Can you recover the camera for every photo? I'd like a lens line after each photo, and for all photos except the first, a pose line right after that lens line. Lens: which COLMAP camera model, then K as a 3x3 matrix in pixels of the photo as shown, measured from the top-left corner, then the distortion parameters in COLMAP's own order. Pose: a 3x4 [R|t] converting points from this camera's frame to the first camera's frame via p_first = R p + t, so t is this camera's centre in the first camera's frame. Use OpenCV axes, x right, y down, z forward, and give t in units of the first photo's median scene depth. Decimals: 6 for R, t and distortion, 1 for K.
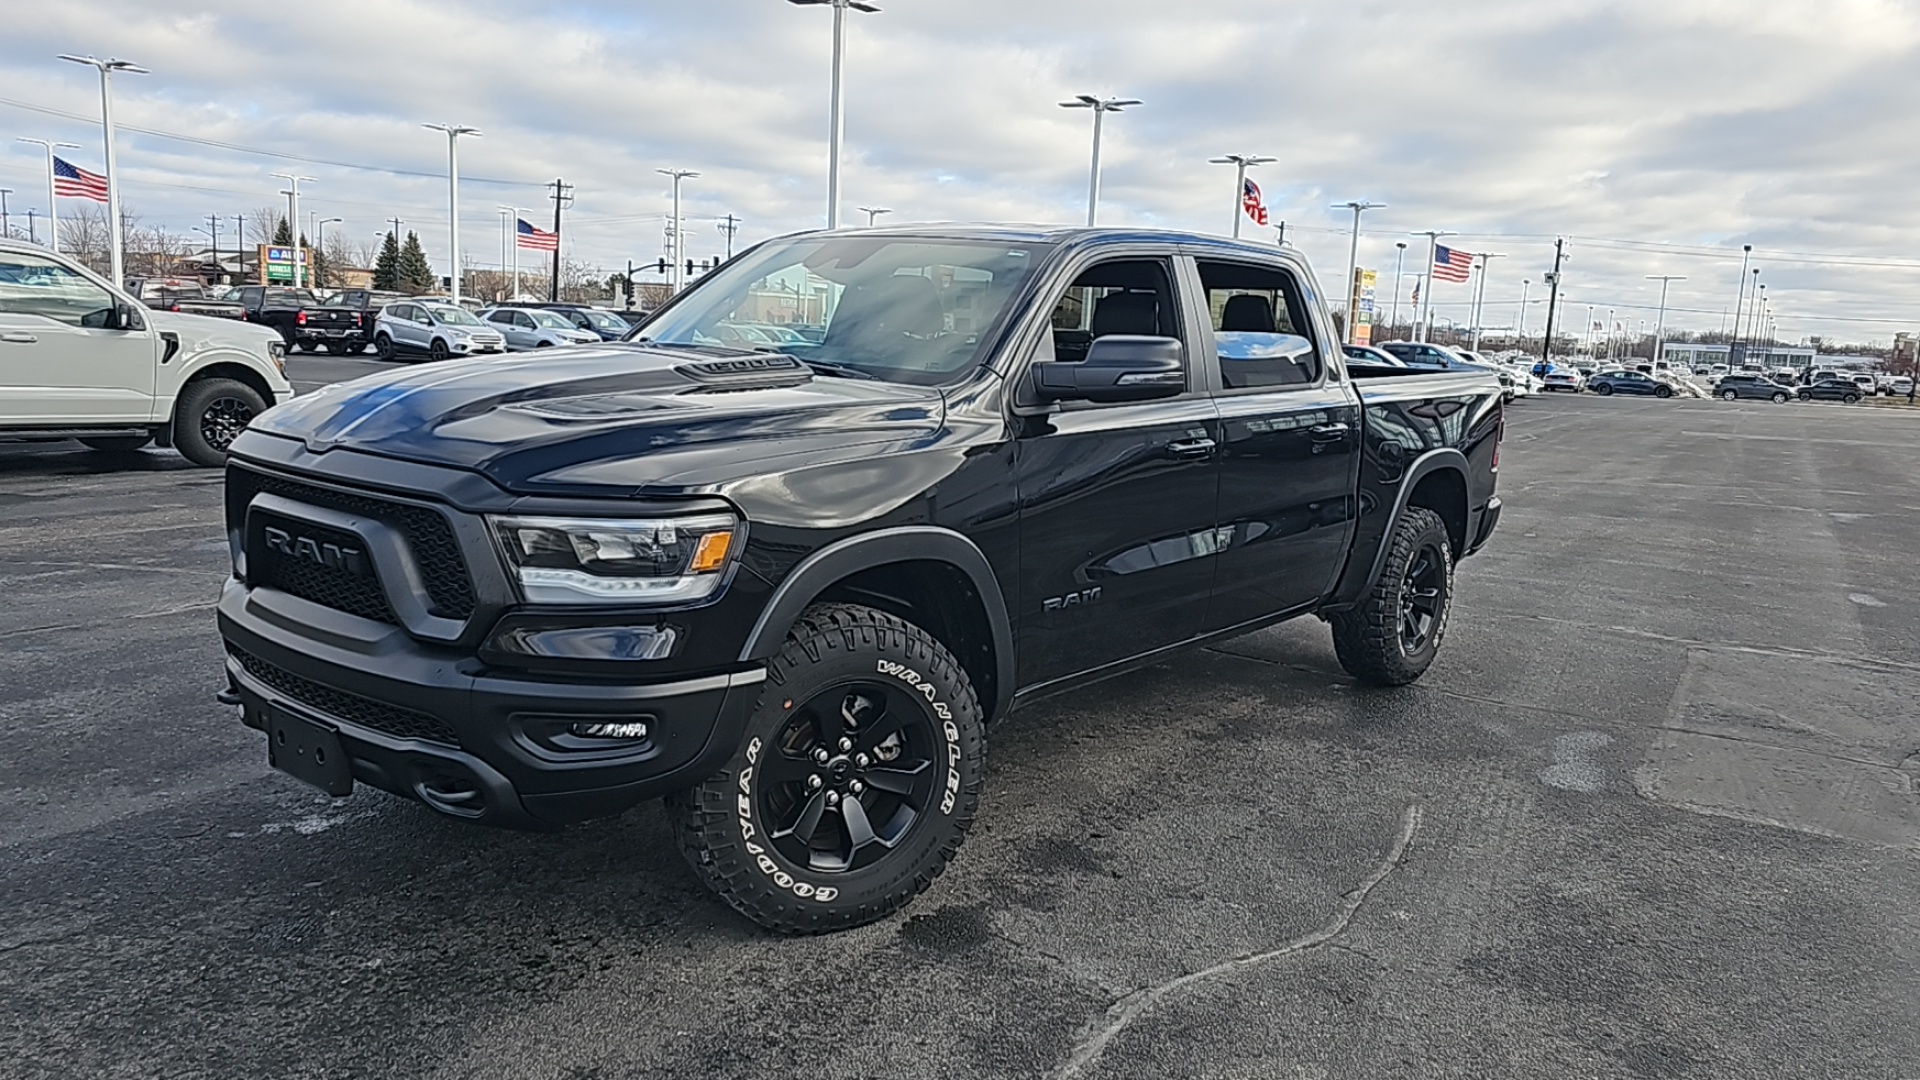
lens RADIAL K [[1392.3, 0, 962.1], [0, 1392.3, 558.1], [0, 0, 1]] dist [0.059168, -0.040289]
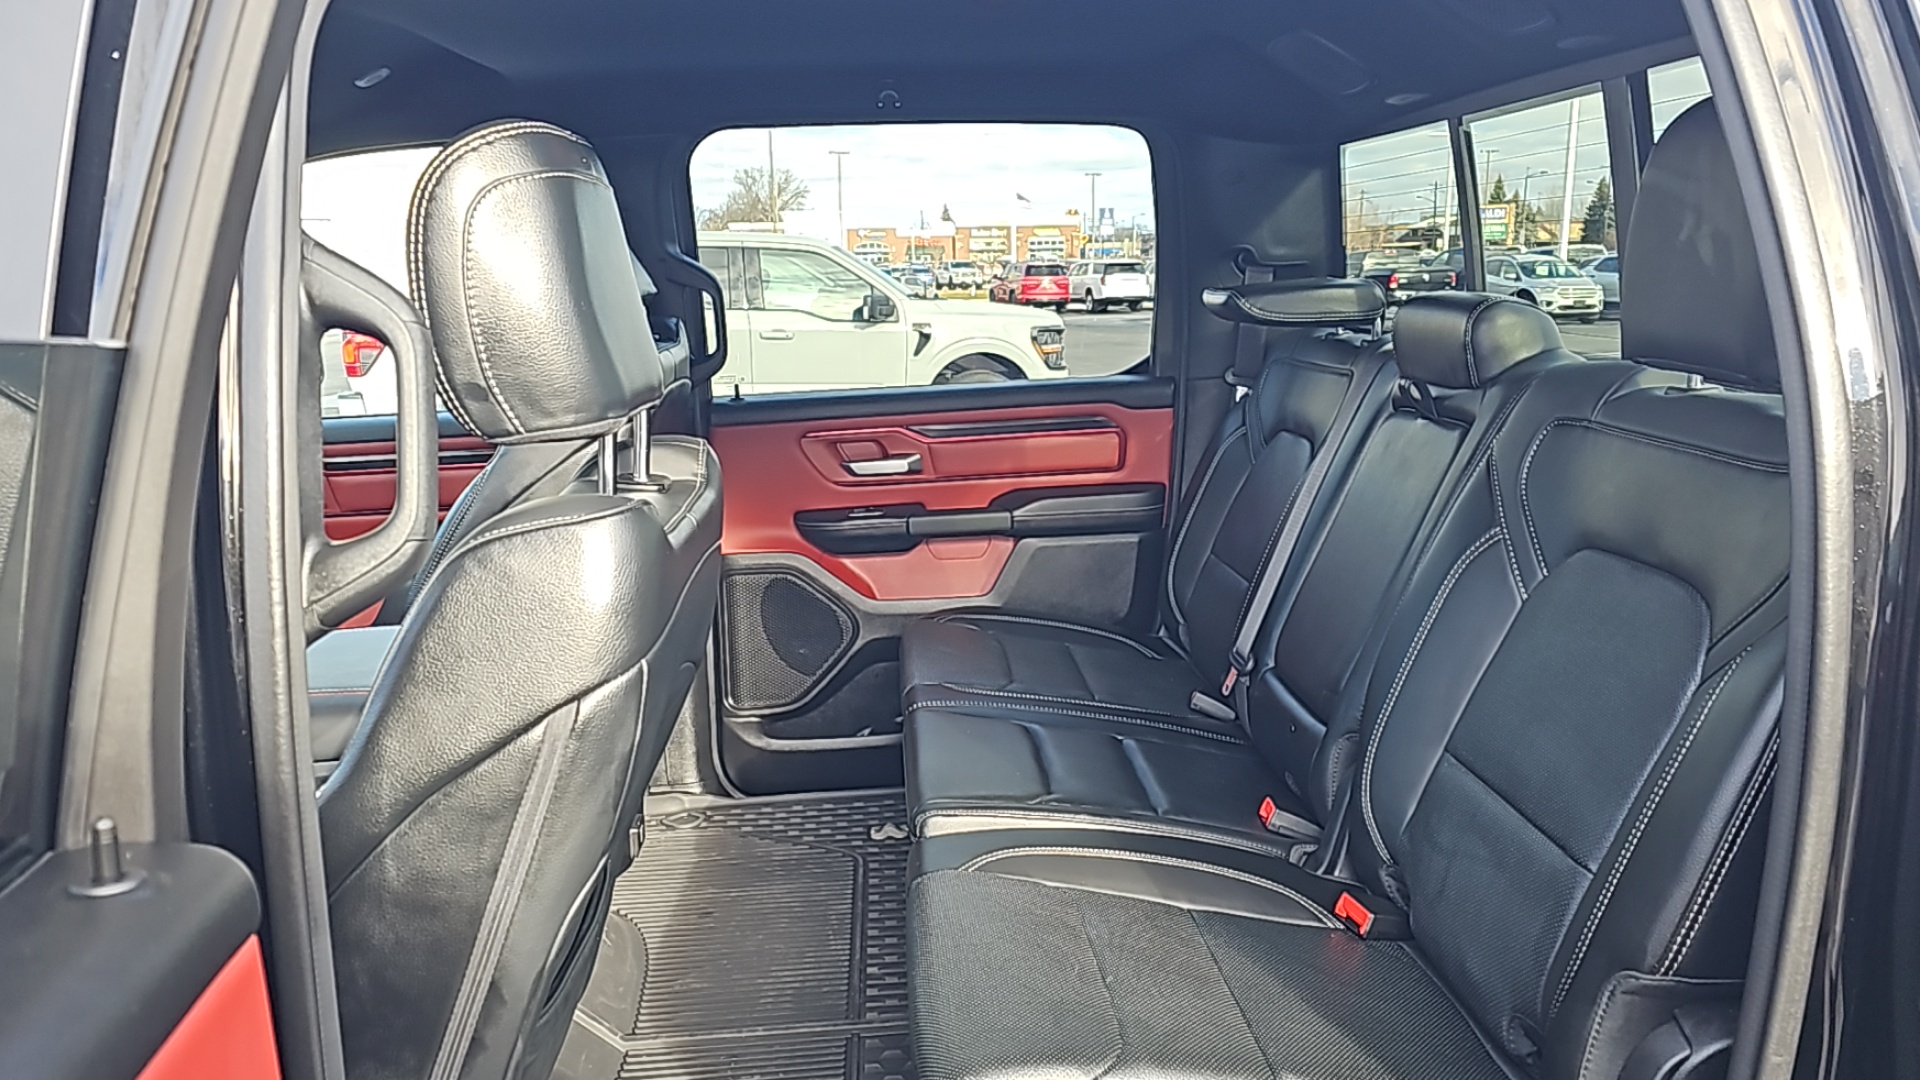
lens RADIAL K [[1395.9, 0, 980.2], [0, 1395.9, 573.2], [0, 0, 1]] dist [0.094254, -0.118453]
pose [[0.692924, 0.095596, -0.714645, 0.046481], [-0.065619, 0.995419, 0.069529, -0.020573], [0.718018, -0.001284, 0.696023, 0.127569]]
